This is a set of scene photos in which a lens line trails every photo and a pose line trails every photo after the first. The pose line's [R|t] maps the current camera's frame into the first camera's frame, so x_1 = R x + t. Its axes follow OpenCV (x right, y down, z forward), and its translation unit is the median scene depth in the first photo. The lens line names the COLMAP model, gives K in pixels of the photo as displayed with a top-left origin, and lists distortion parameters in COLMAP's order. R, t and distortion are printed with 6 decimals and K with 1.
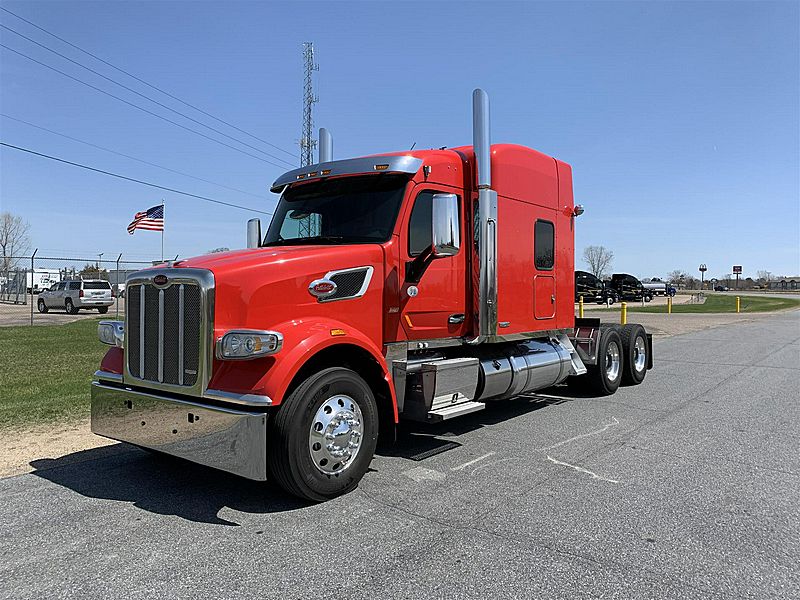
lens RADIAL K [[623.4, 0, 397.5], [0, 623.4, 301.4], [0, 0, 1]] dist [0.022927, -0.012074]
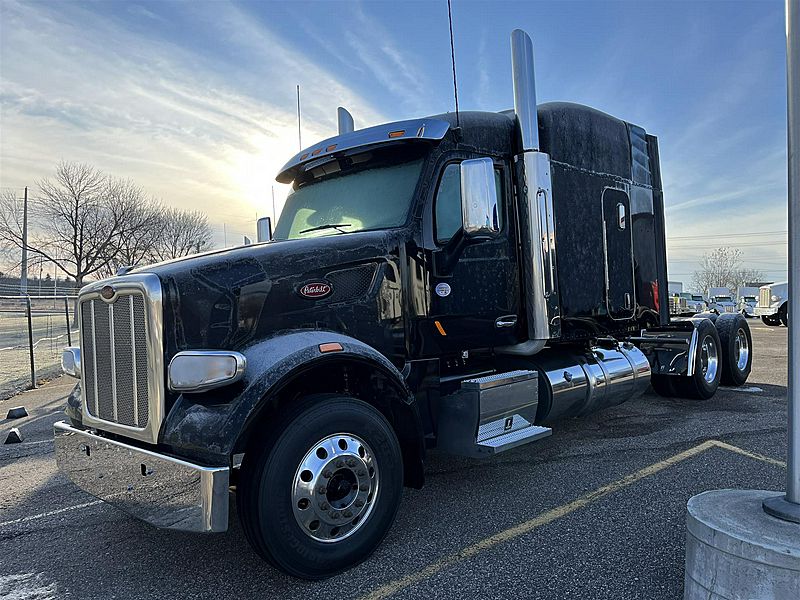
lens RADIAL K [[623.4, 0, 400.2], [0, 623.4, 296.5], [0, 0, 1]] dist [0.022927, -0.012074]
pose [[0.991876, -0.056143, -0.114145, 0.059156], [0.053972, 0.998300, -0.022024, 0.007486], [0.115187, 0.015685, 0.993220, 0.222772]]
